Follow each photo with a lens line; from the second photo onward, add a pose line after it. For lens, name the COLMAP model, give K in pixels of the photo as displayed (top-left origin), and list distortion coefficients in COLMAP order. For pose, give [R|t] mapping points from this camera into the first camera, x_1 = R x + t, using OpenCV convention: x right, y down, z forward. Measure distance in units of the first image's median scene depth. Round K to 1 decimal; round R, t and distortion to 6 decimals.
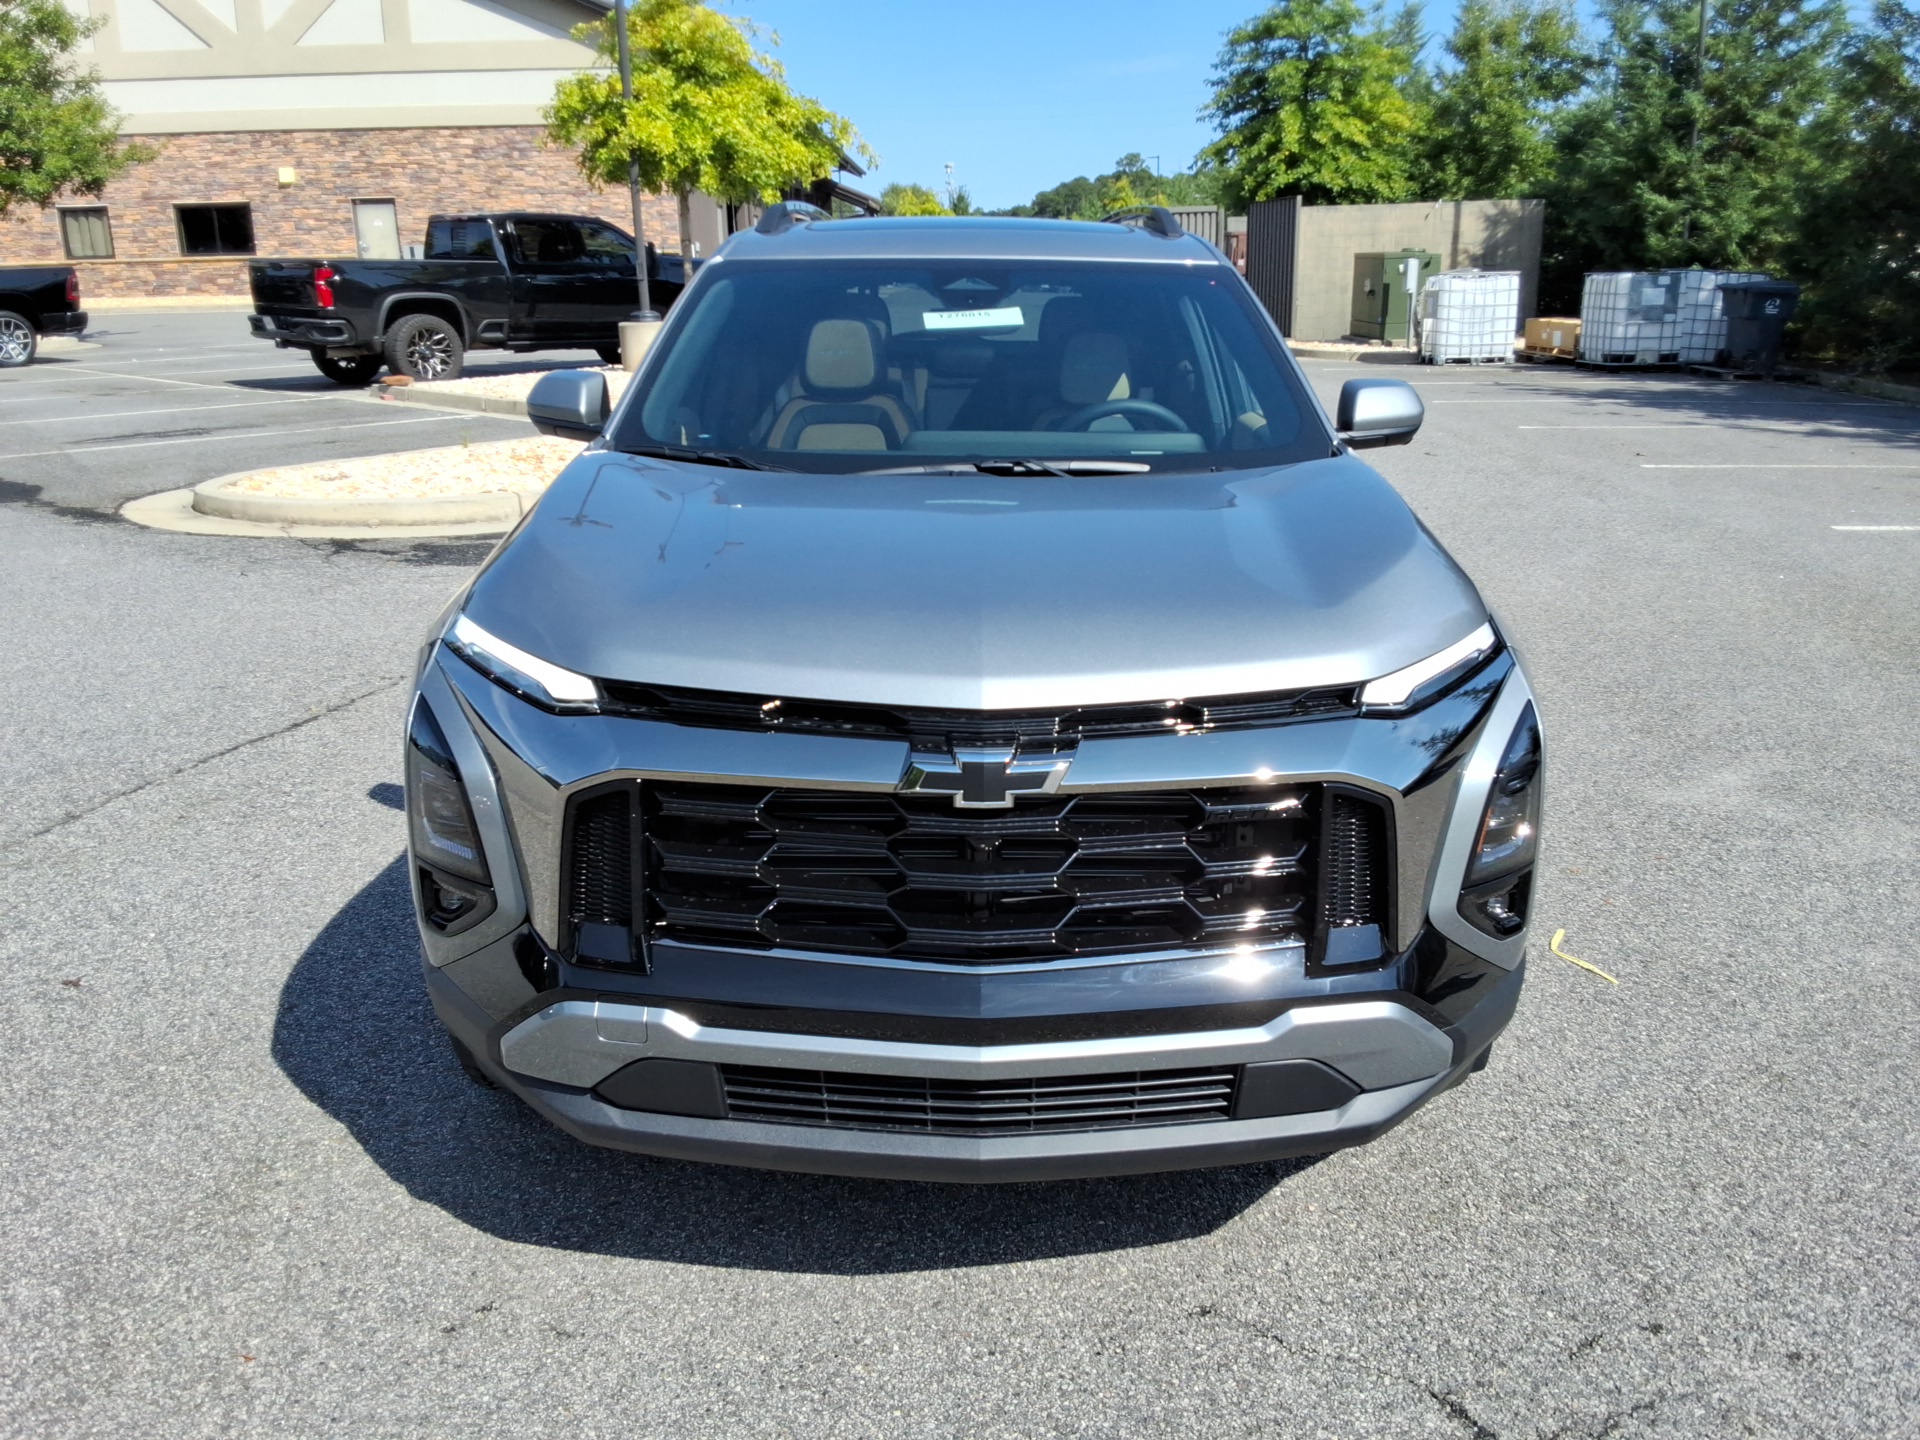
lens RADIAL K [[1546.6, 0, 990.8], [0, 1546.6, 690.0], [0, 0, 1]] dist [0.095971, -0.148139]
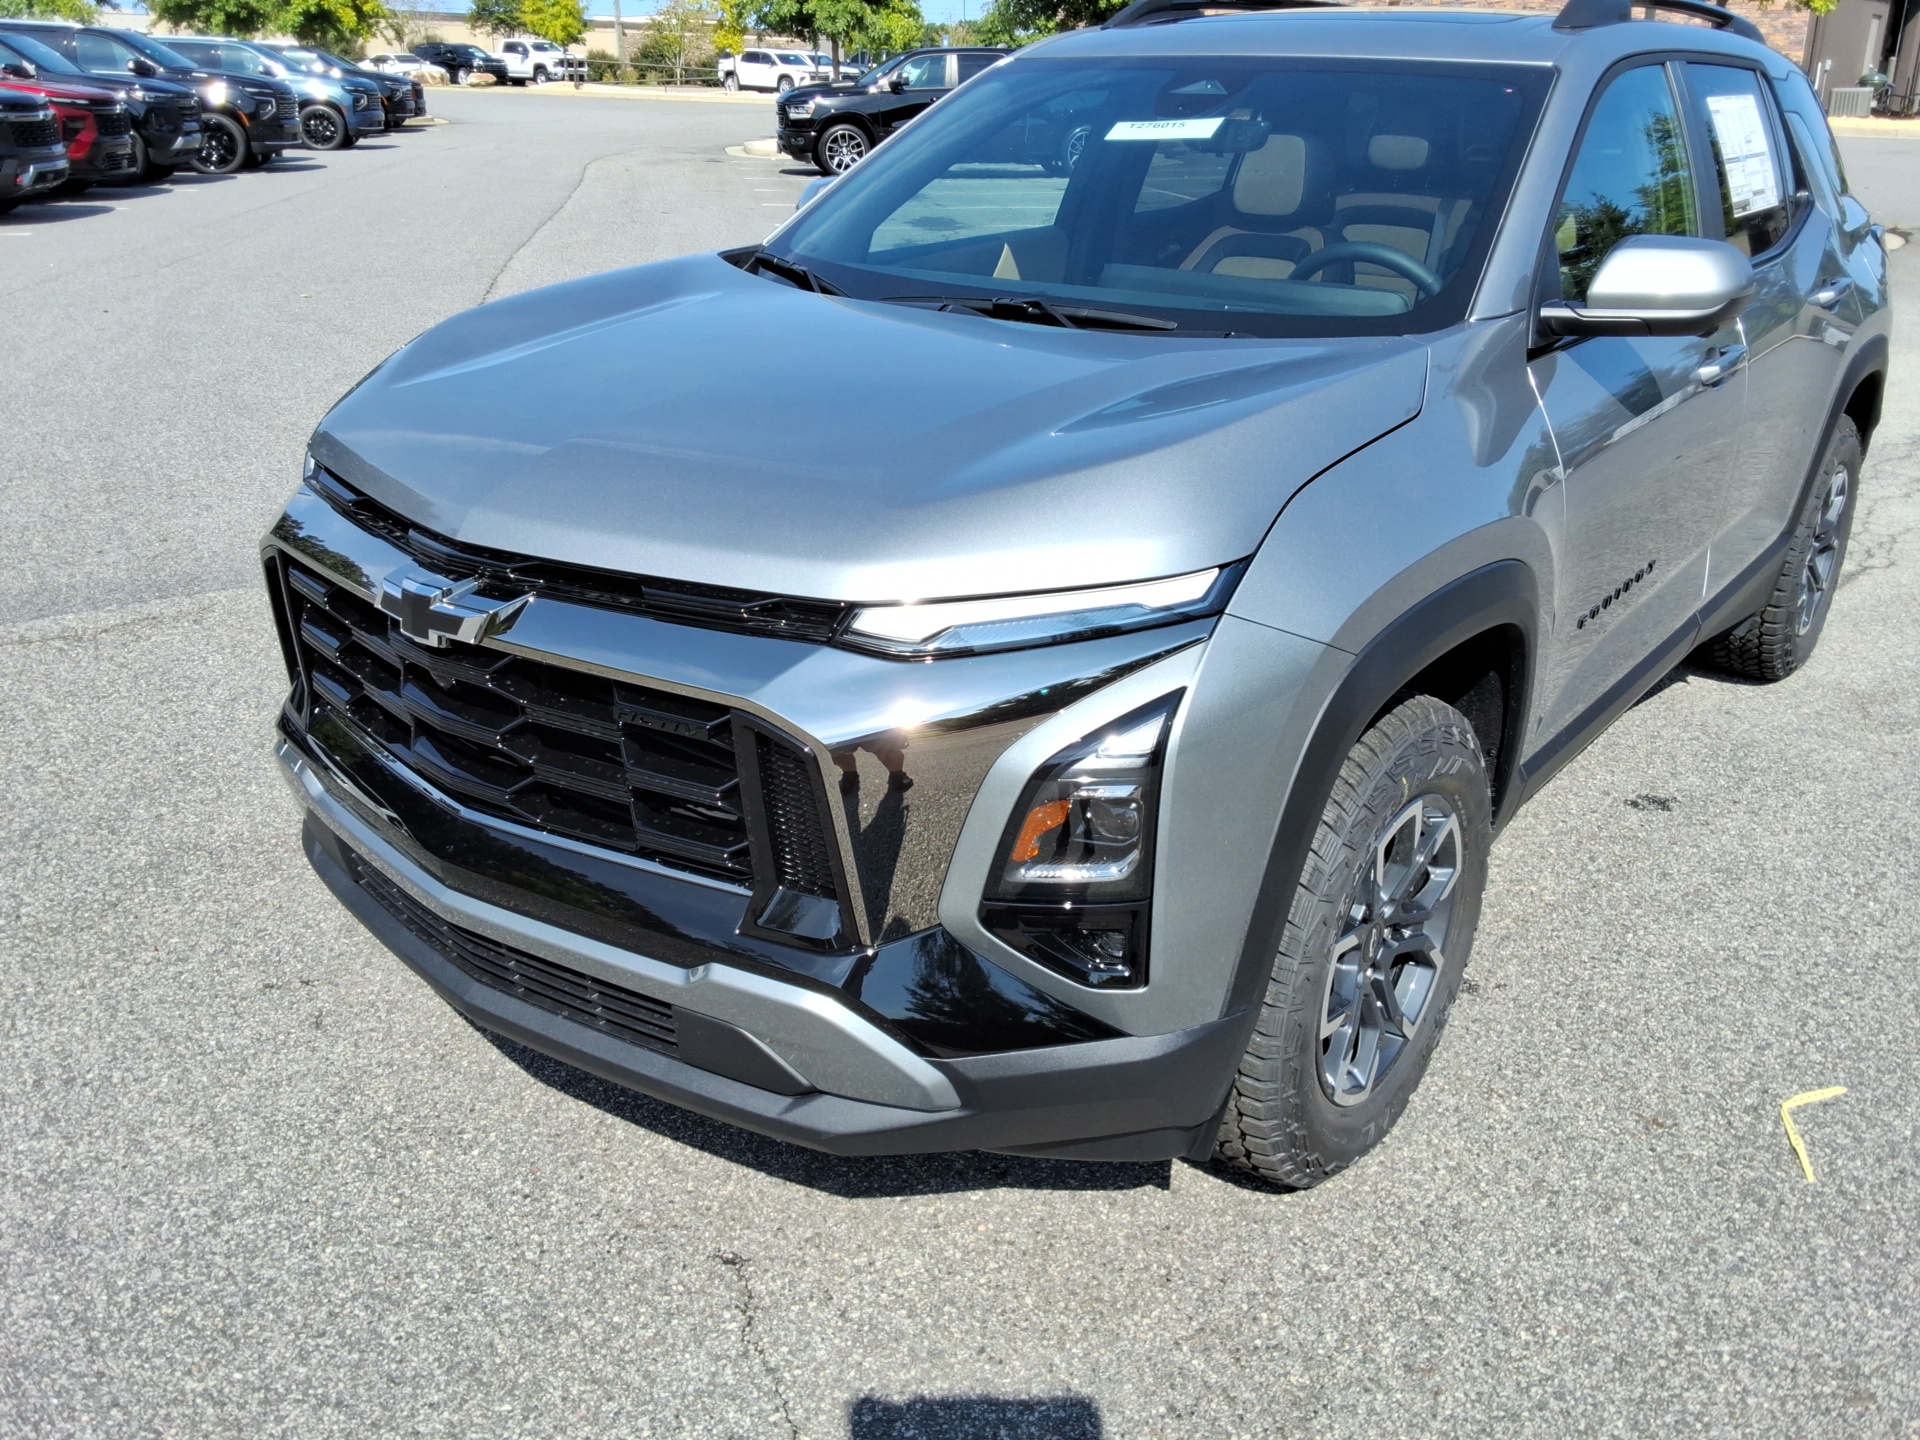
lens RADIAL K [[1546.6, 0, 971.3], [0, 1546.6, 715.0], [0, 0, 1]] dist [0.095971, -0.148139]
pose [[0.773321, 0.247601, -0.583669, 0.673003], [-0.178011, 0.968354, 0.174937, -0.087657], [0.608512, -0.031383, 0.792923, 0.362860]]
